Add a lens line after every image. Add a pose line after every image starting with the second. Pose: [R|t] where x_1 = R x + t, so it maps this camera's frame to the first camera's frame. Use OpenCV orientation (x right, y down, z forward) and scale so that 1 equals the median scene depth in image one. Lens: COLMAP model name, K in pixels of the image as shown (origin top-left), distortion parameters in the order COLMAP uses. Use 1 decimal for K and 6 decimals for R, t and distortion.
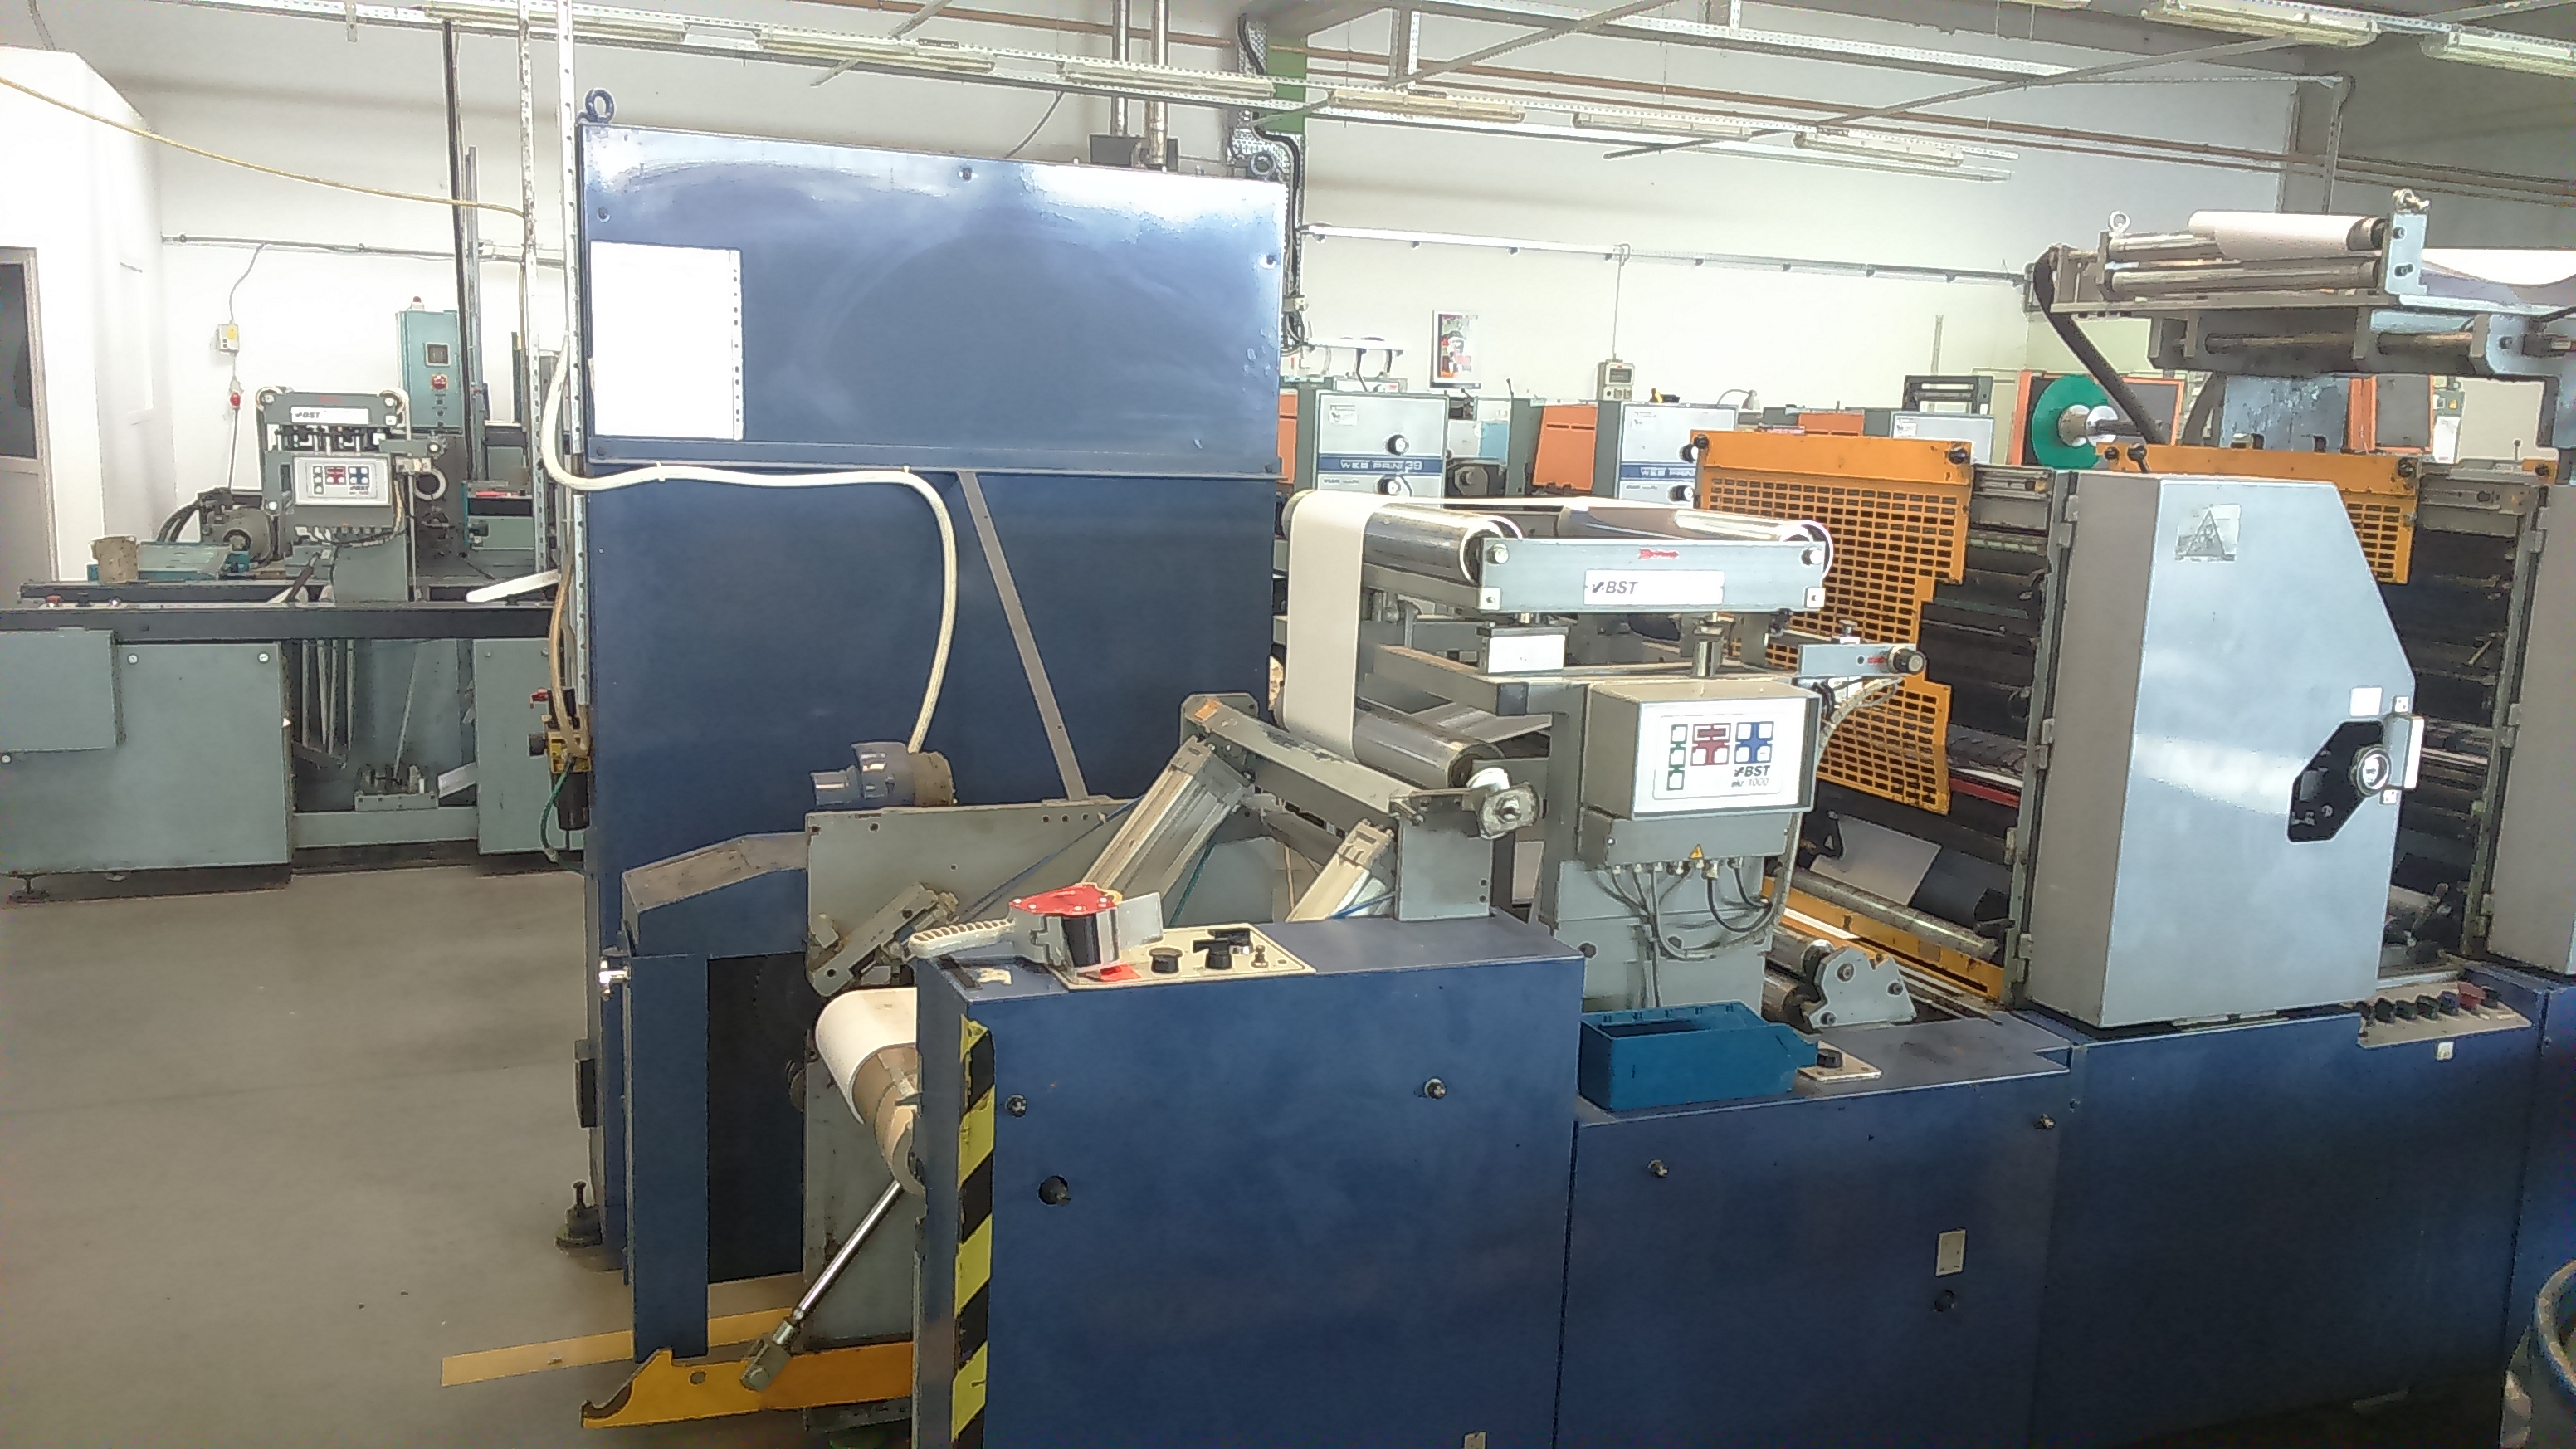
lens RADIAL K [[2031.9, 0, 1263.4], [0, 2031.9, 778.6], [0, 0, 1]] dist [0.049652, -0.109120]
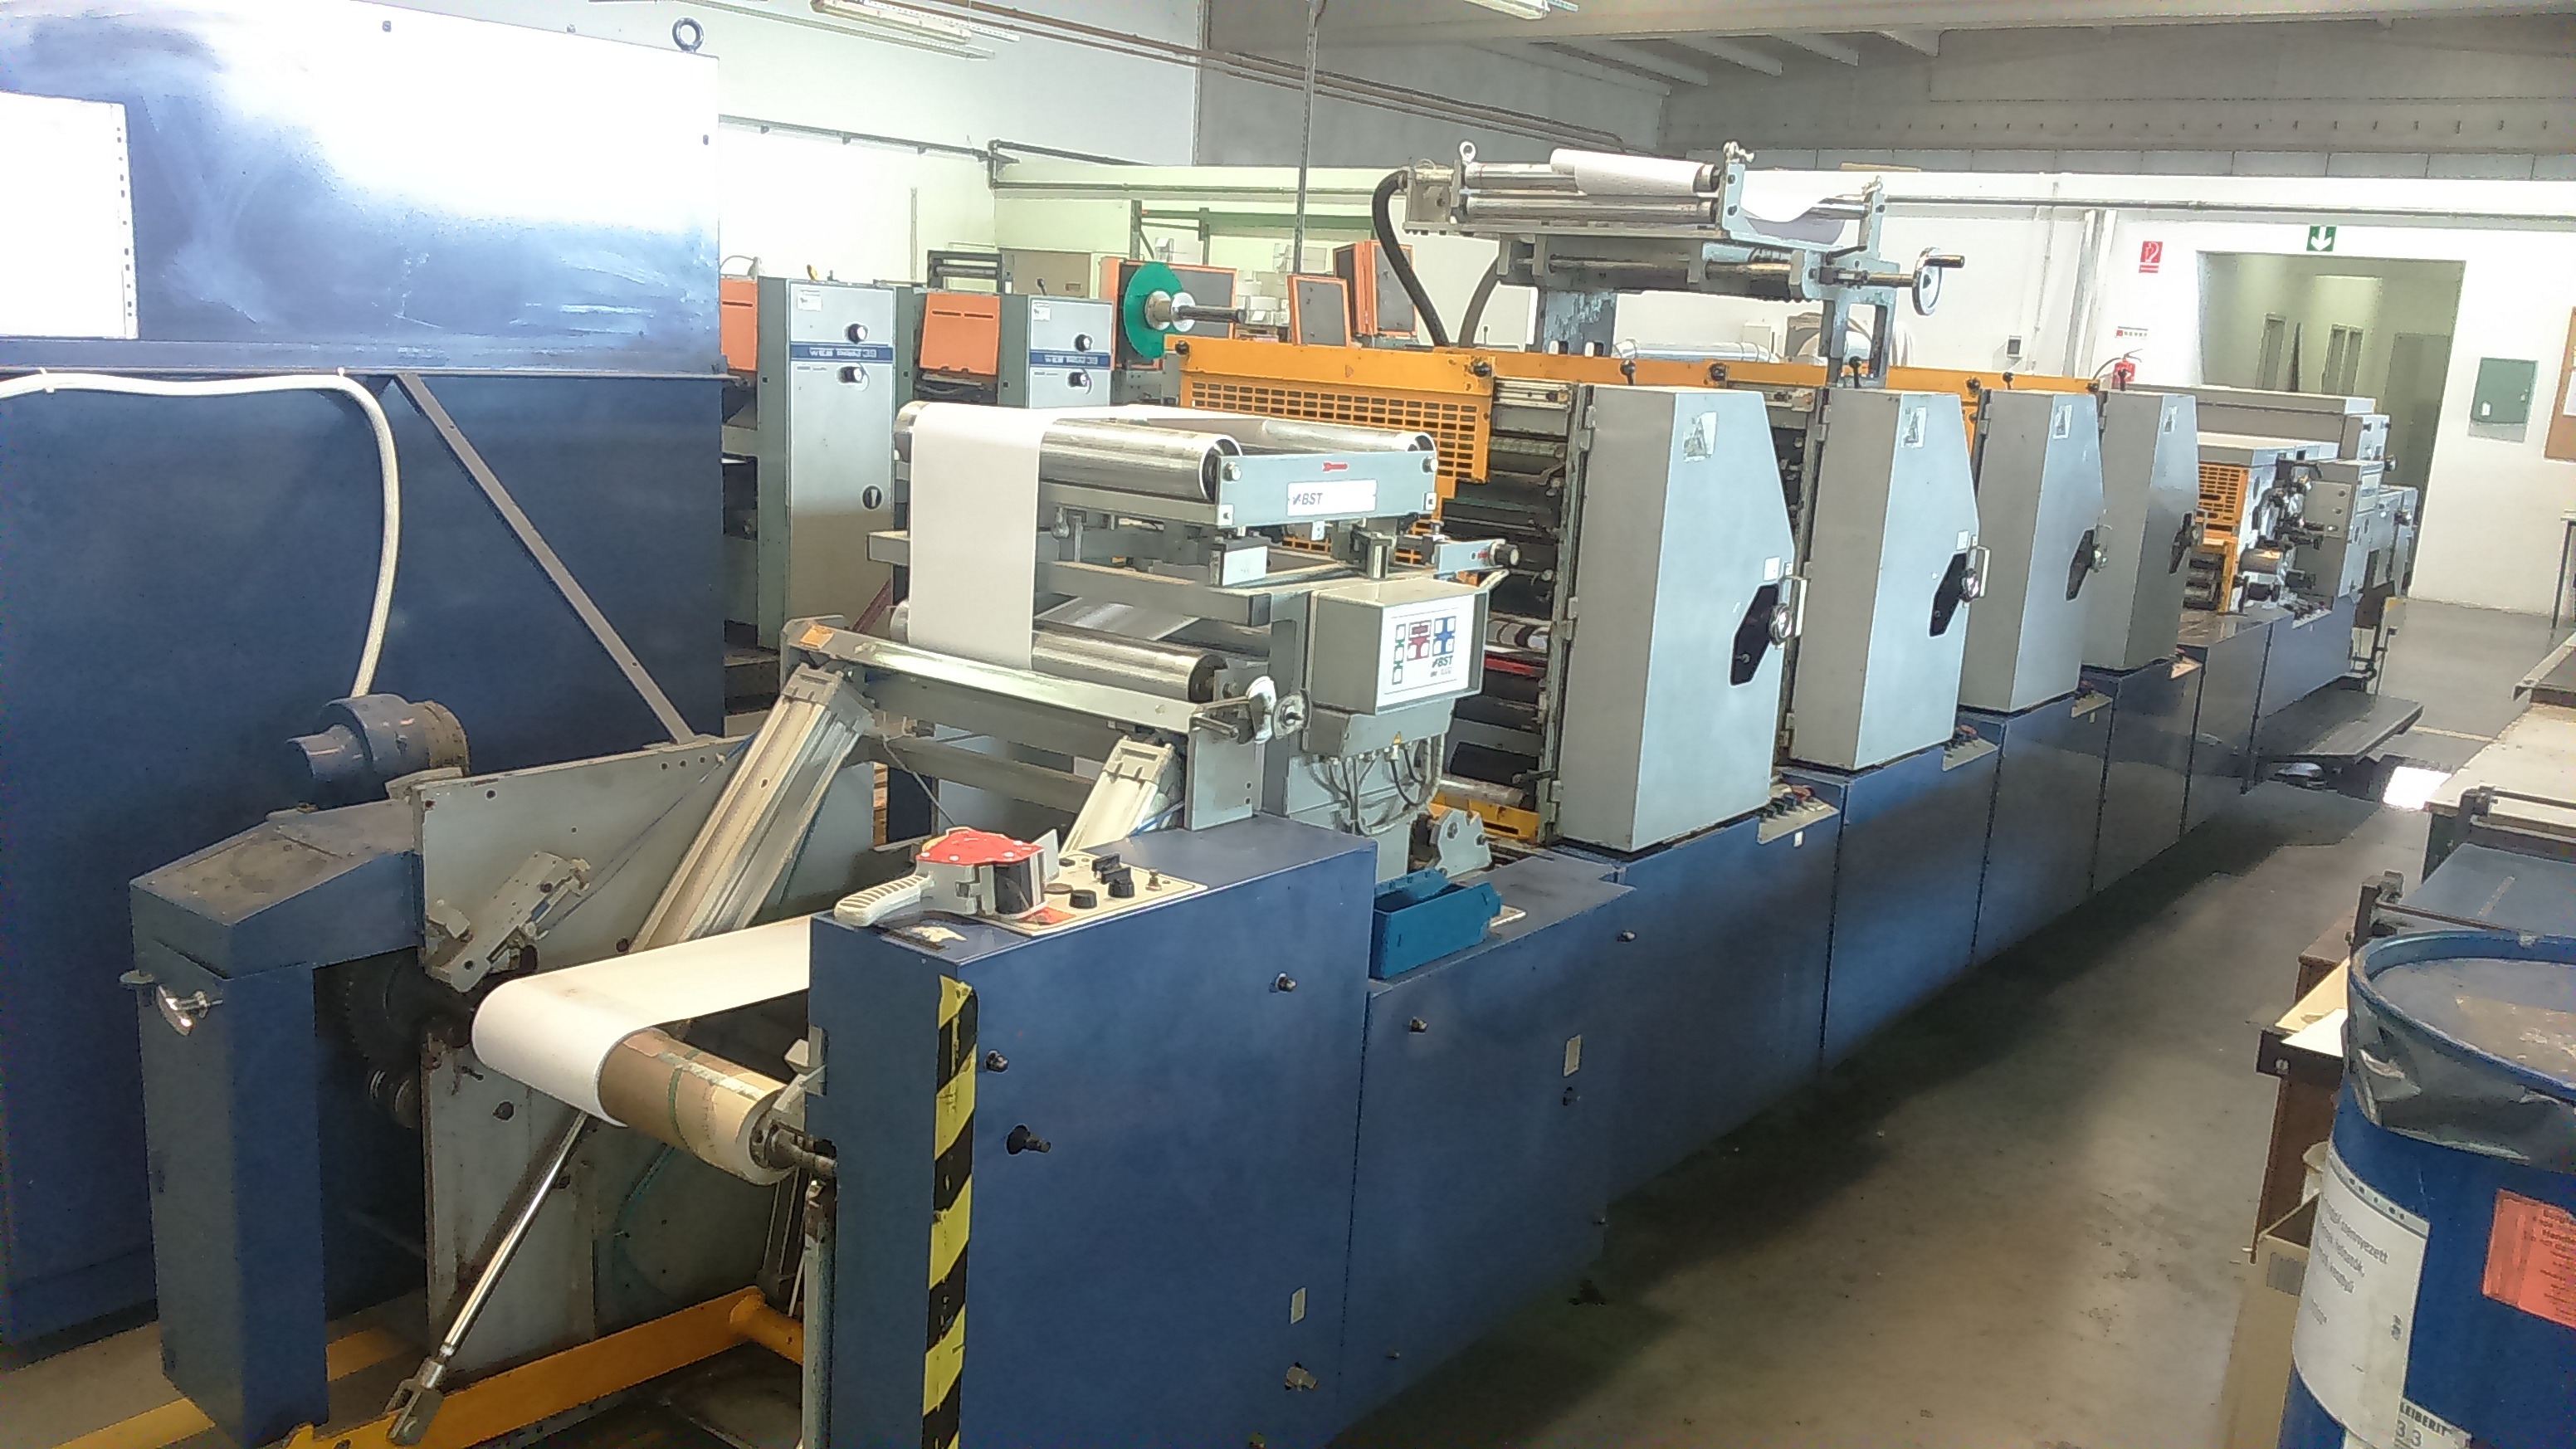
lens RADIAL K [[2031.9, 0, 1303.0], [0, 2031.9, 810.5], [0, 0, 1]] dist [0.049652, -0.109120]
pose [[0.858056, -0.108920, 0.501873, -0.337402], [0.068583, 0.992800, 0.098209, -0.032076], [-0.508957, -0.049849, 0.859348, 0.064434]]
